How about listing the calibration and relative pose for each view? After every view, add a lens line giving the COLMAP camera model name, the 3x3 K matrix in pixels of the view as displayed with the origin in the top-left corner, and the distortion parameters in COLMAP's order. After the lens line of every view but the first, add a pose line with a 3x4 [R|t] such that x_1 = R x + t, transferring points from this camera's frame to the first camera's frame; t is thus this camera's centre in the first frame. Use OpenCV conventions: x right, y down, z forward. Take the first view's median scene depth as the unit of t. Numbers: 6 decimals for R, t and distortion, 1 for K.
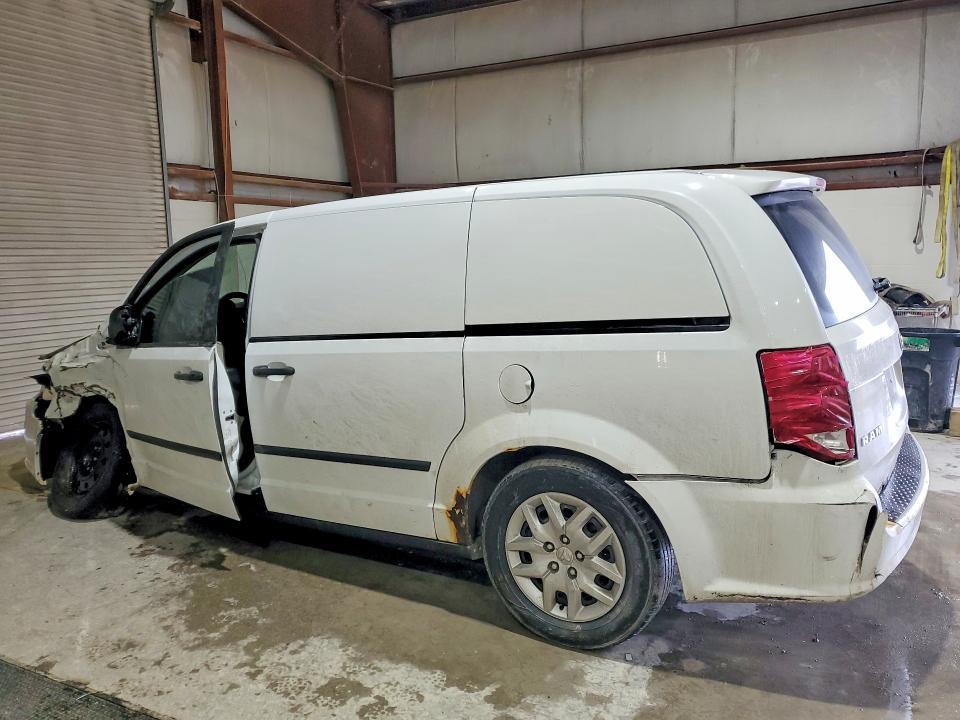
lens RADIAL K [[754.3, 0, 480.0], [0, 754.3, 360.3], [0, 0, 1]] dist [0.014140, 0.015231]
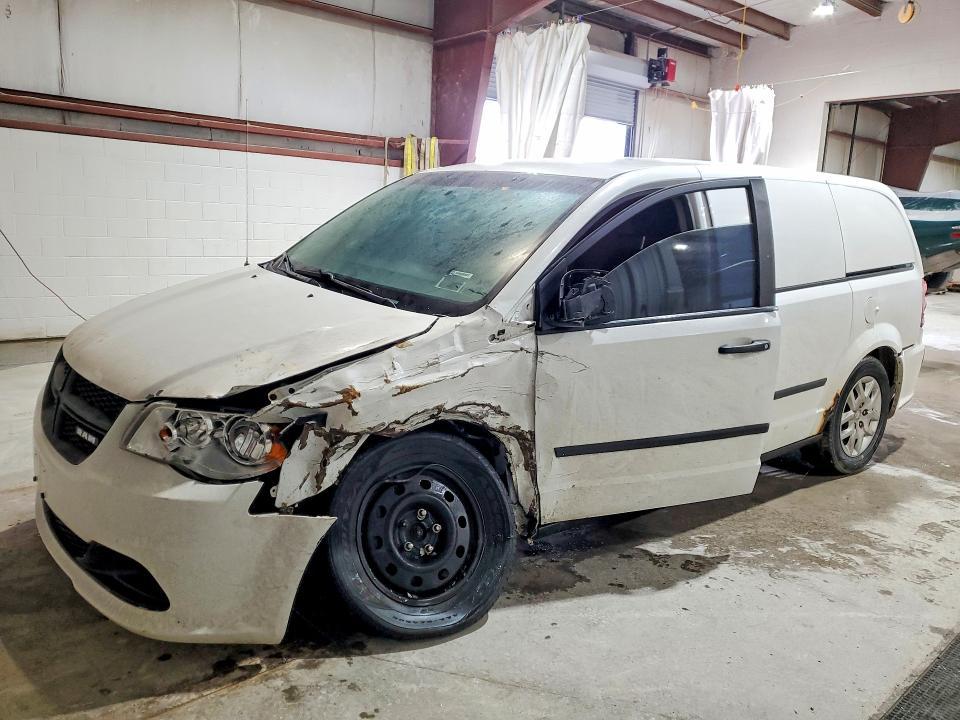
lens RADIAL K [[754.3, 0, 462.3], [0, 754.3, 339.6], [0, 0, 1]] dist [0.014140, 0.015231]
pose [[0.355899, -0.113869, 0.927561, -1.288817], [0.084552, 0.992402, 0.089387, -0.088541], [-0.930692, 0.046614, 0.362822, 0.931606]]
